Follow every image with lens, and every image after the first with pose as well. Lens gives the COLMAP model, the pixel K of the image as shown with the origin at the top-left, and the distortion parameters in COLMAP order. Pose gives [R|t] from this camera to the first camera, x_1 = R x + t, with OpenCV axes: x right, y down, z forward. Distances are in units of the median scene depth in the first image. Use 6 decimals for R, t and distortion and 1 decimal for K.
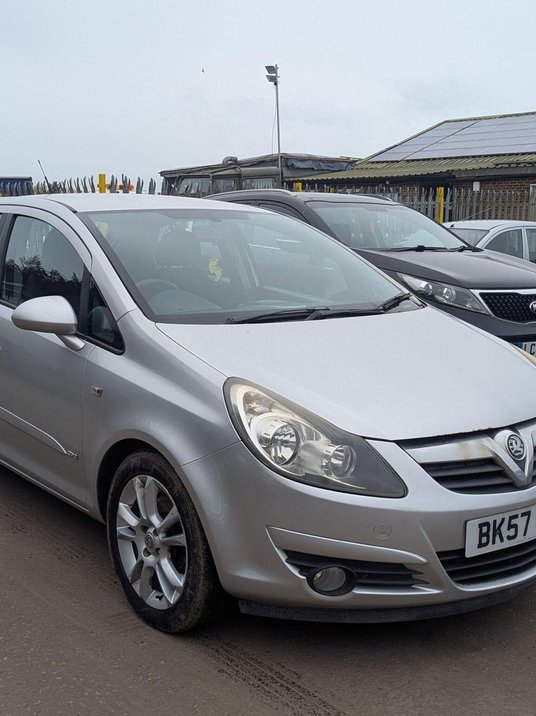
lens RADIAL K [[892.1, 0, 268.0], [0, 892.1, 358.0], [0, 0, 1]] dist [0.008878, -0.009097]
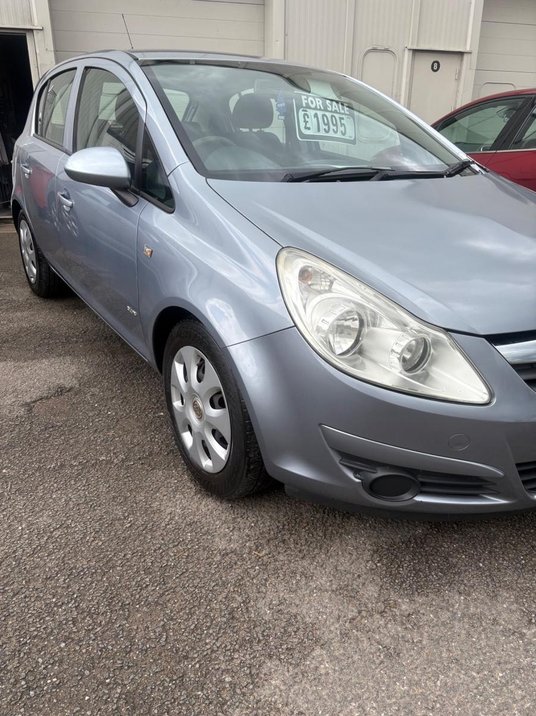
lens RADIAL K [[503.4, 0, 279.2], [0, 503.4, 359.5], [0, 0, 1]] dist [0.041790, 0.000397]
pose [[0.997706, 0.048352, -0.047381, -0.020169], [-0.033678, 0.961652, 0.272197, -0.005476], [0.058725, -0.269977, 0.961074, 0.518561]]
